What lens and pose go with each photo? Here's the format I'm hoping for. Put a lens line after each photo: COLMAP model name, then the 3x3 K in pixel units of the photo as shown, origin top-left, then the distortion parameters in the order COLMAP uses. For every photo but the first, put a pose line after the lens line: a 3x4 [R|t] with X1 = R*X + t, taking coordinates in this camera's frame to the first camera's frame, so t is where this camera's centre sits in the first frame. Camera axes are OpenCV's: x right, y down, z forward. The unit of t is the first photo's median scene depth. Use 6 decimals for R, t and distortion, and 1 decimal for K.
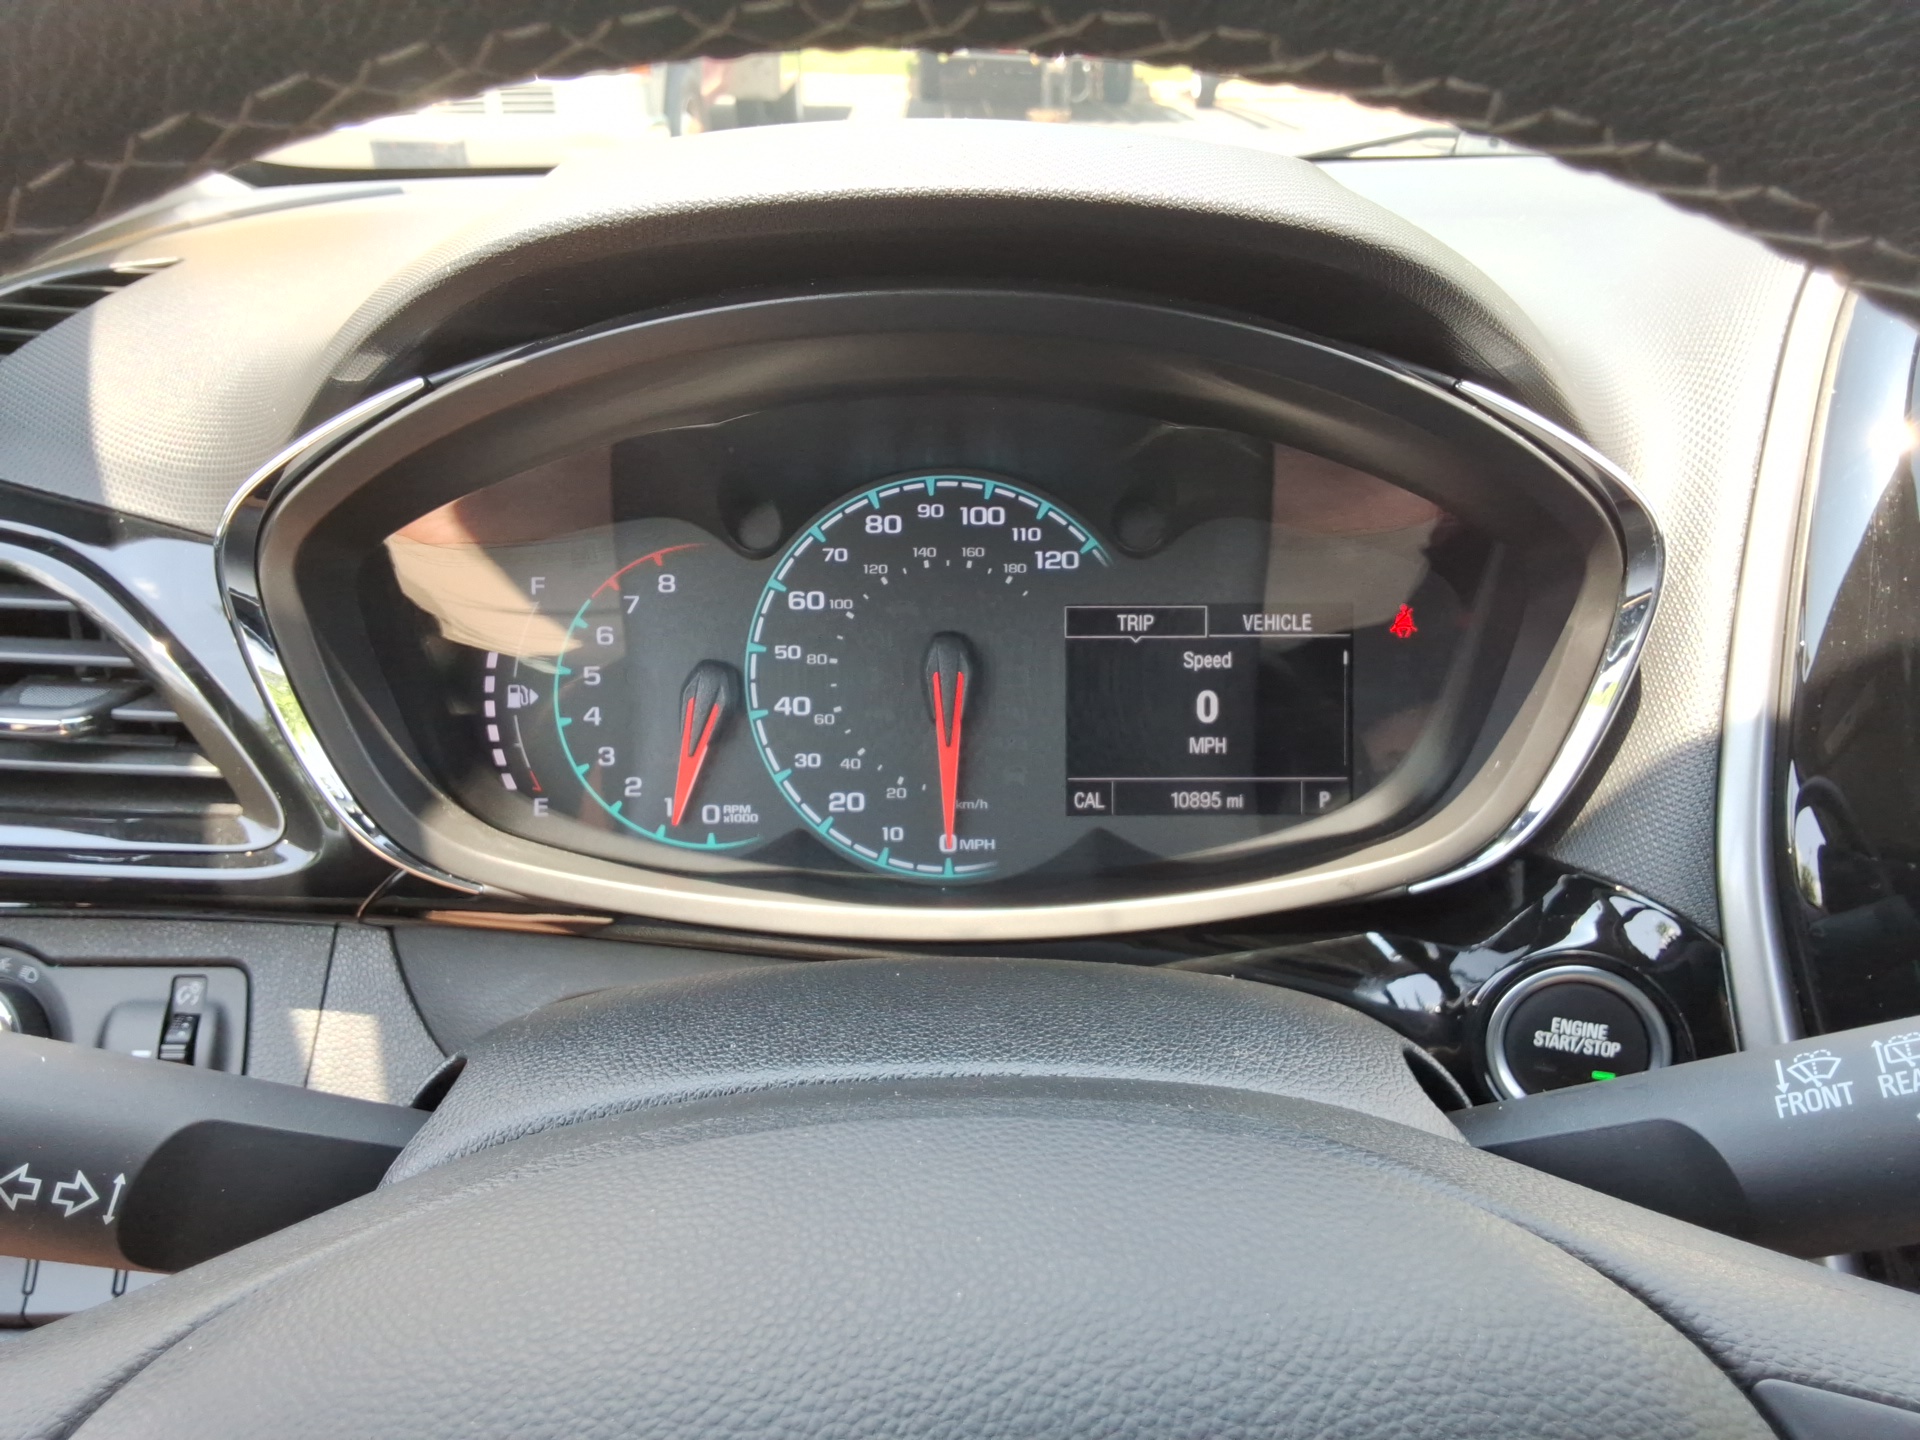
lens RADIAL K [[1577.5, 0, 983.5], [0, 1577.5, 707.2], [0, 0, 1]] dist [0.086372, -0.002618]
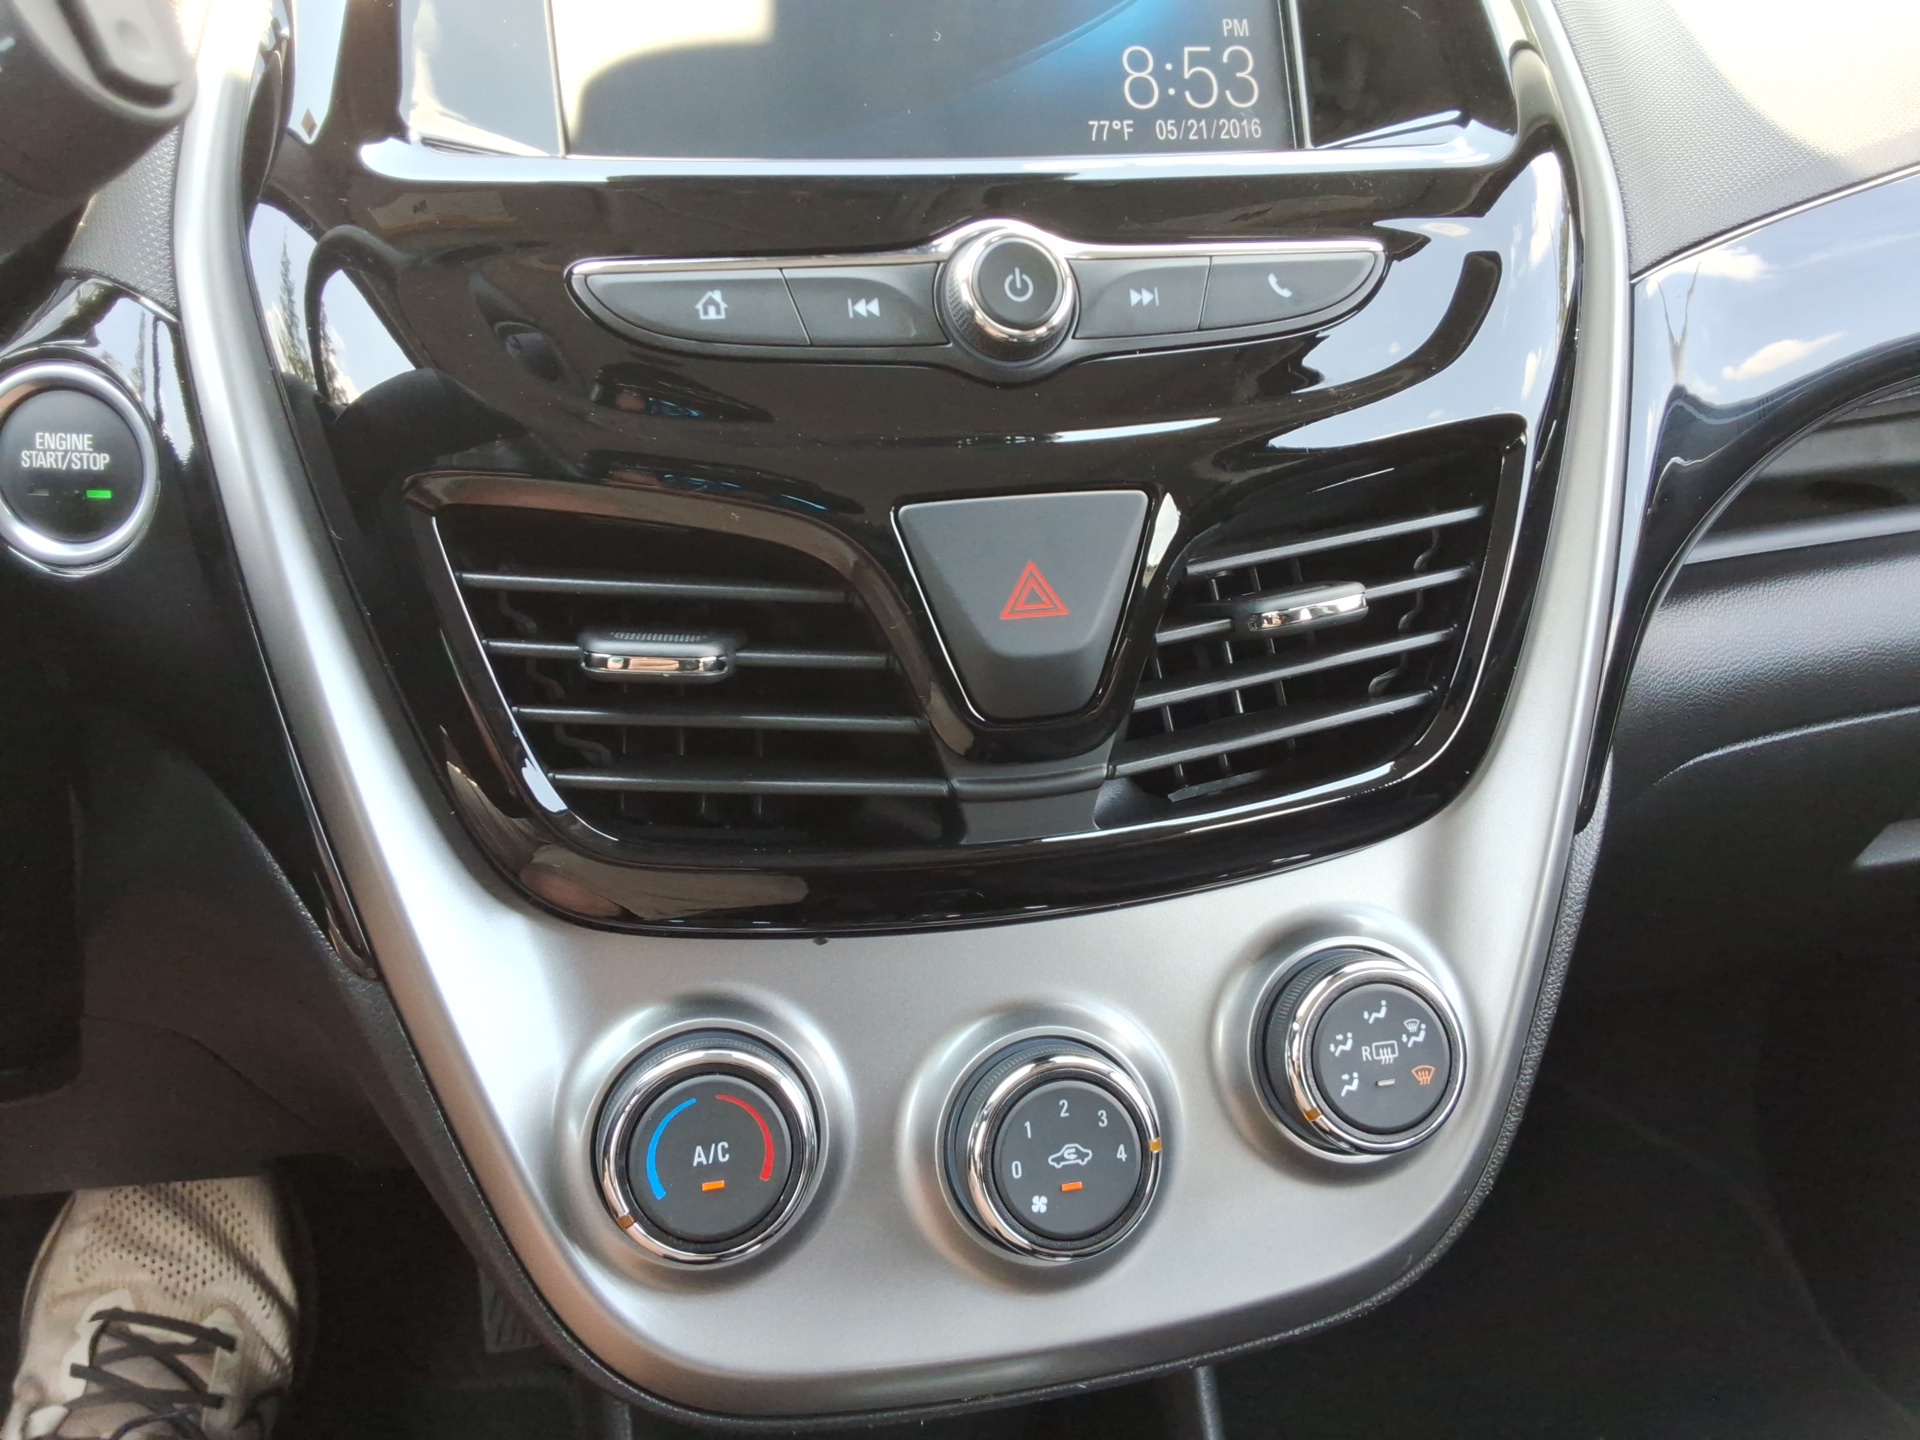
lens RADIAL K [[1546.0, 0, 1000.0], [0, 1546.0, 711.6], [0, 0, 1]] dist [0.098293, -0.157658]
pose [[0.975935, -0.072591, 0.205626, 0.589444], [0.063242, 0.996659, 0.051687, 0.289308], [-0.208691, -0.037439, 0.977265, 0.041987]]
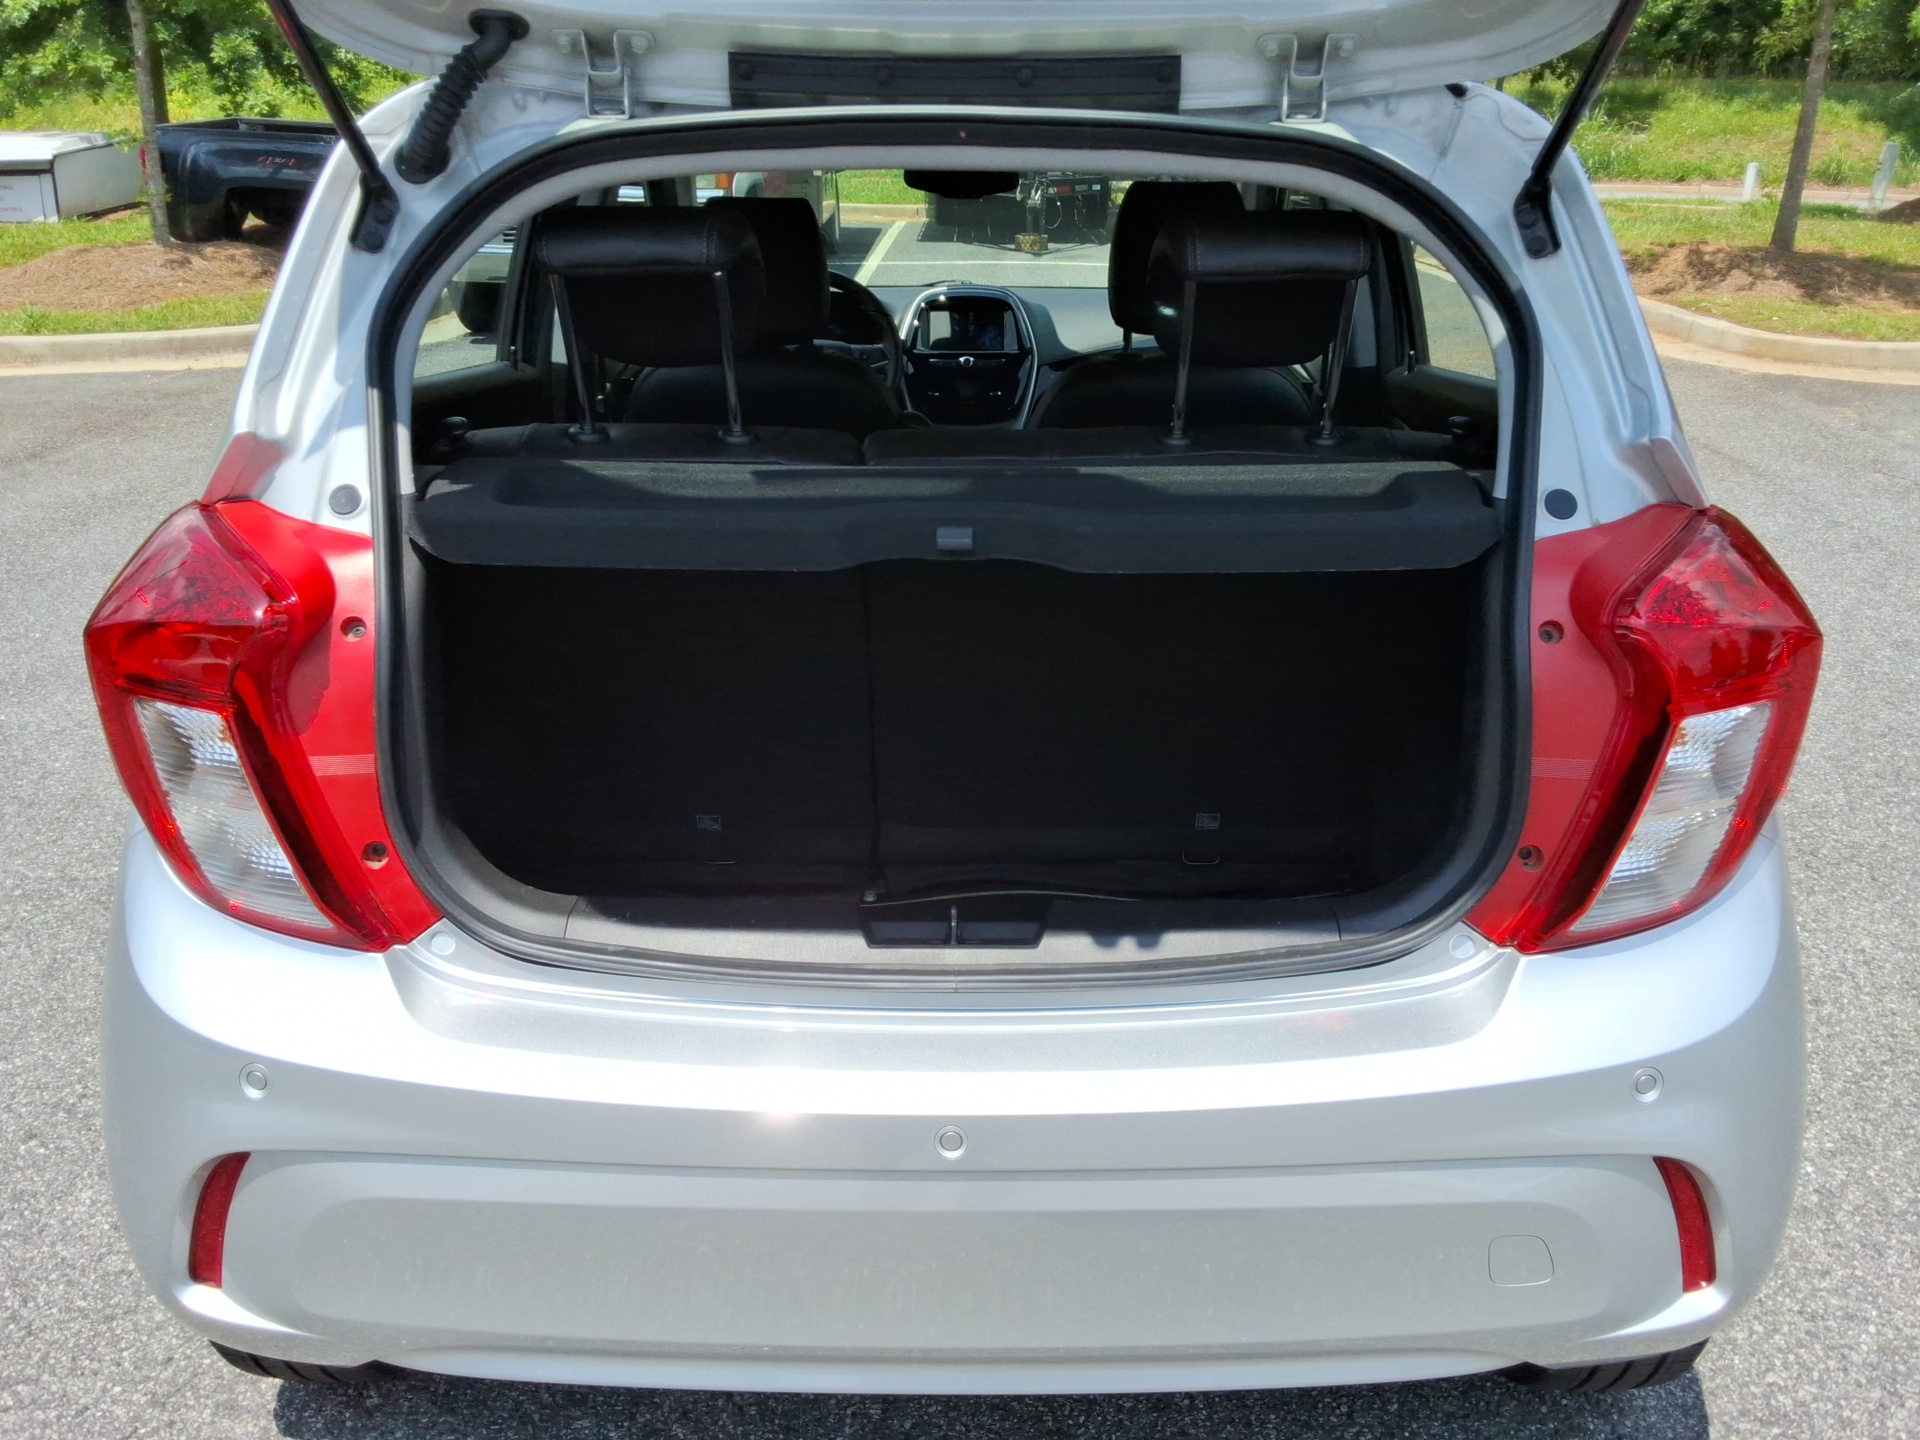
lens RADIAL K [[1546.0, 0, 976.2], [0, 1546.0, 693.4], [0, 0, 1]] dist [0.098293, -0.157658]
pose [[0.999547, 0.010990, -0.028018, 1.063725], [-0.012665, 0.998098, -0.060336, 2.375195], [0.027302, 0.060663, 0.997785, -7.335424]]
